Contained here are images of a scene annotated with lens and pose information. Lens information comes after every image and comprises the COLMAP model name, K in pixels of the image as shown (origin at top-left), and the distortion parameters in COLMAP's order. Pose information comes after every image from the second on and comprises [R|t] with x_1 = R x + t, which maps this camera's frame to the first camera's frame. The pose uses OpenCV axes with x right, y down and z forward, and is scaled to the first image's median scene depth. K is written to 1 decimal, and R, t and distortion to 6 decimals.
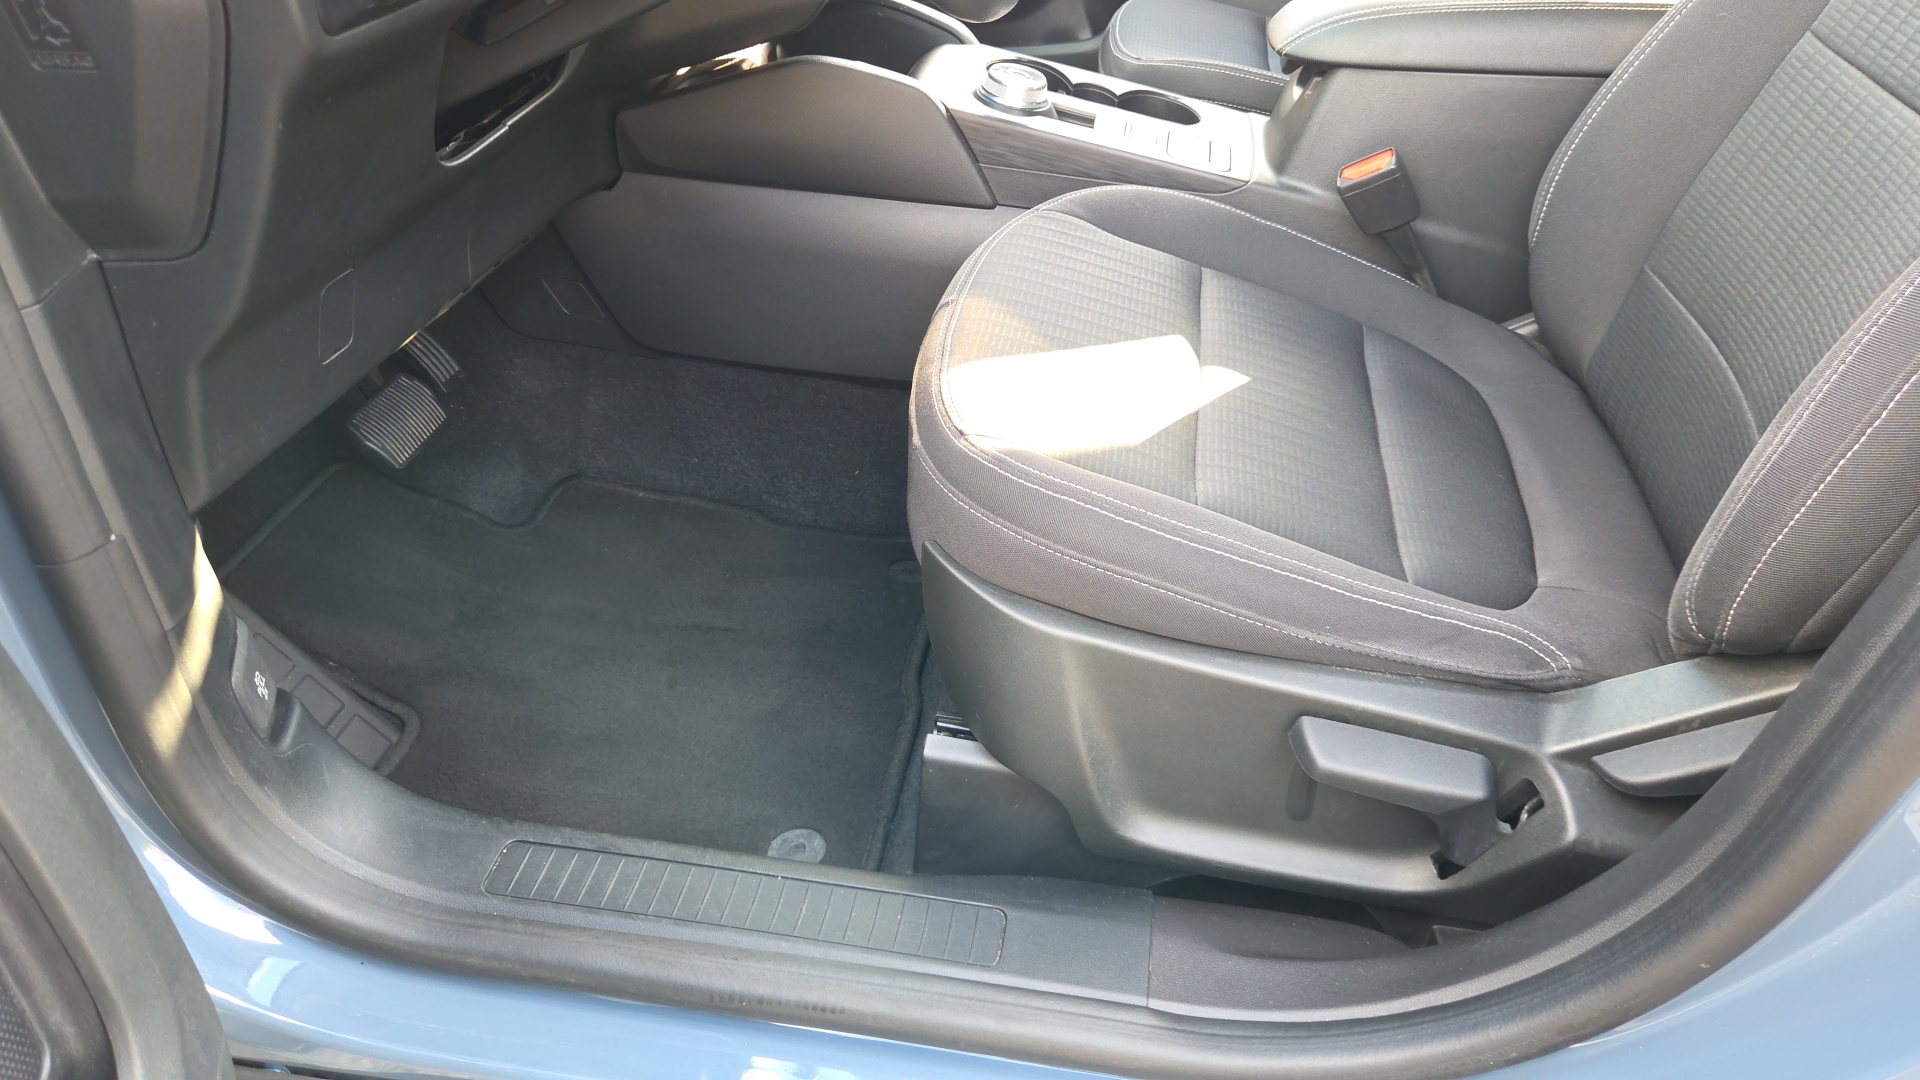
lens RADIAL K [[1315.8, 0, 963.3], [0, 1315.8, 530.3], [0, 0, 1]] dist [0.068967, -0.054361]
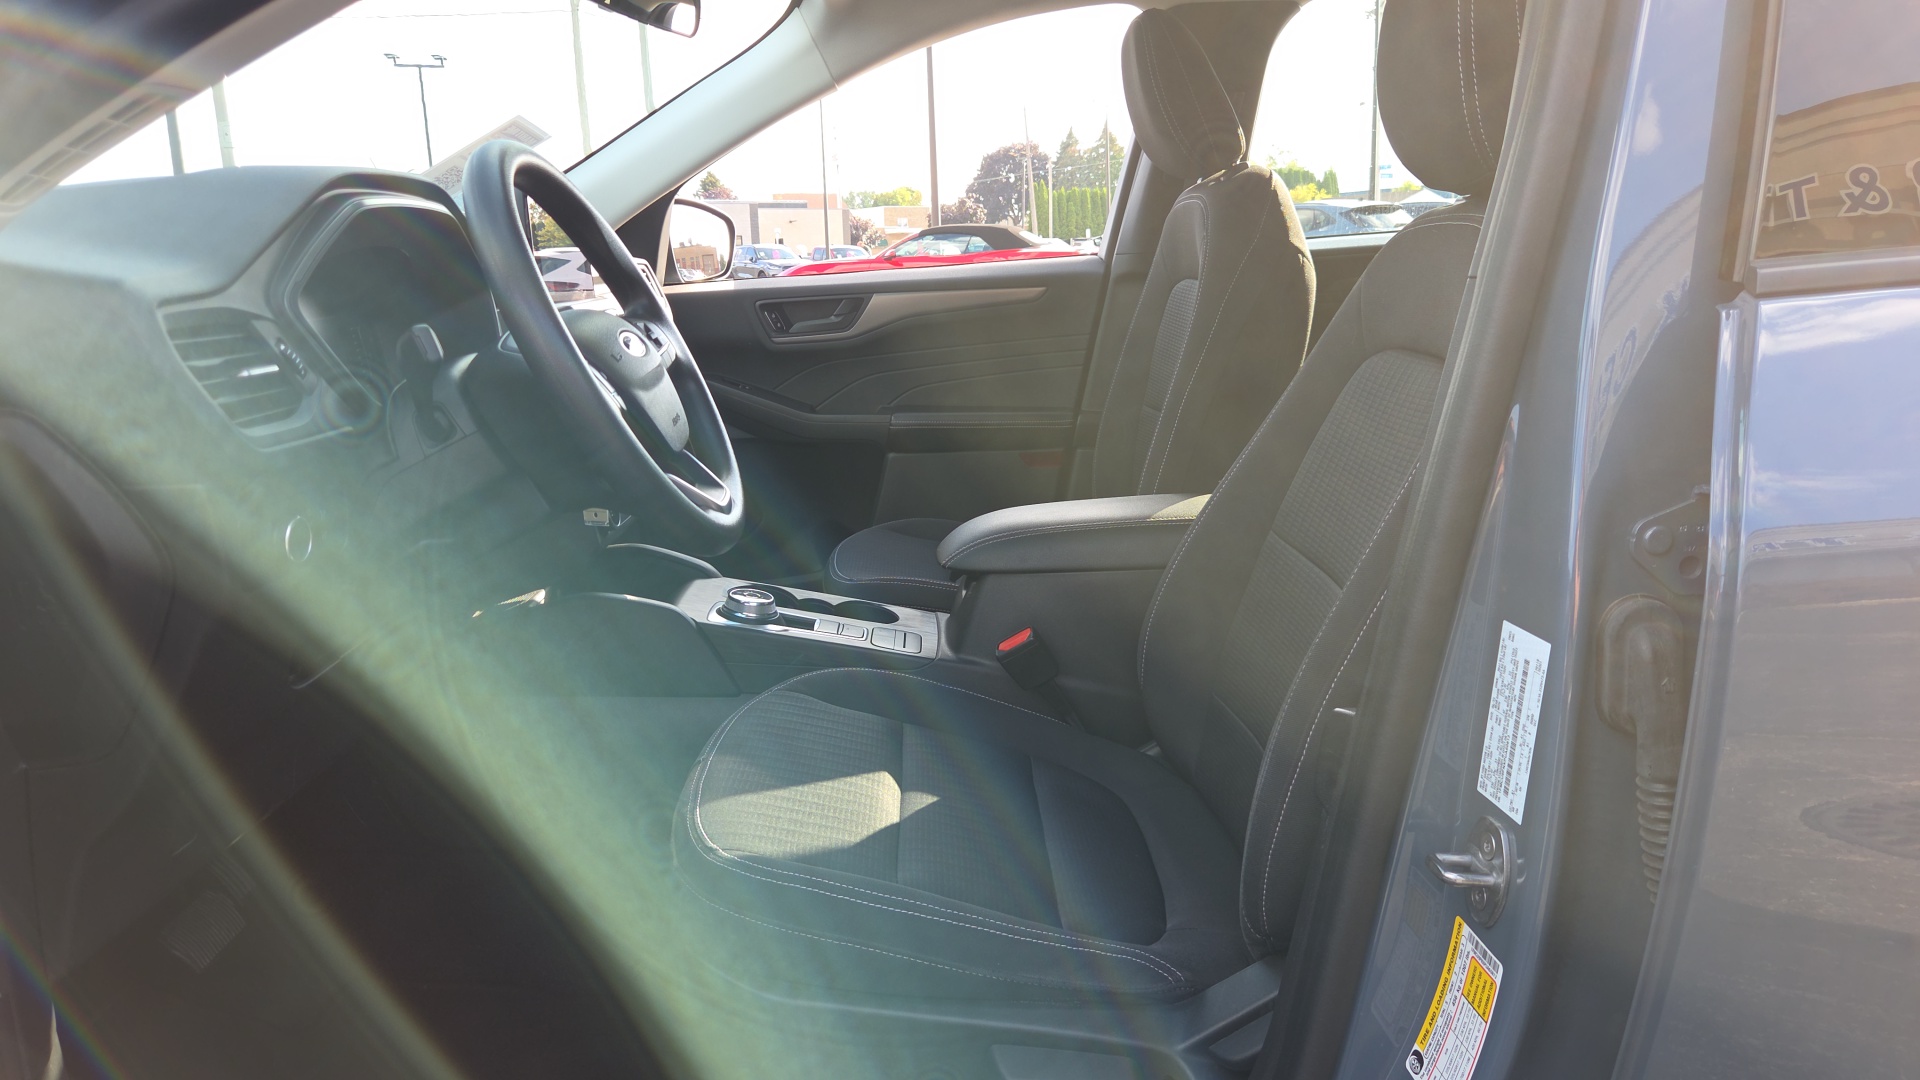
lens RADIAL K [[1315.8, 0, 963.3], [0, 1315.8, 530.3], [0, 0, 1]] dist [0.068967, -0.054361]
pose [[0.982837, -0.060426, 0.174302, 0.024807], [0.122292, 0.920808, -0.370349, 0.107635], [-0.138120, 0.385308, 0.912393, -0.245447]]
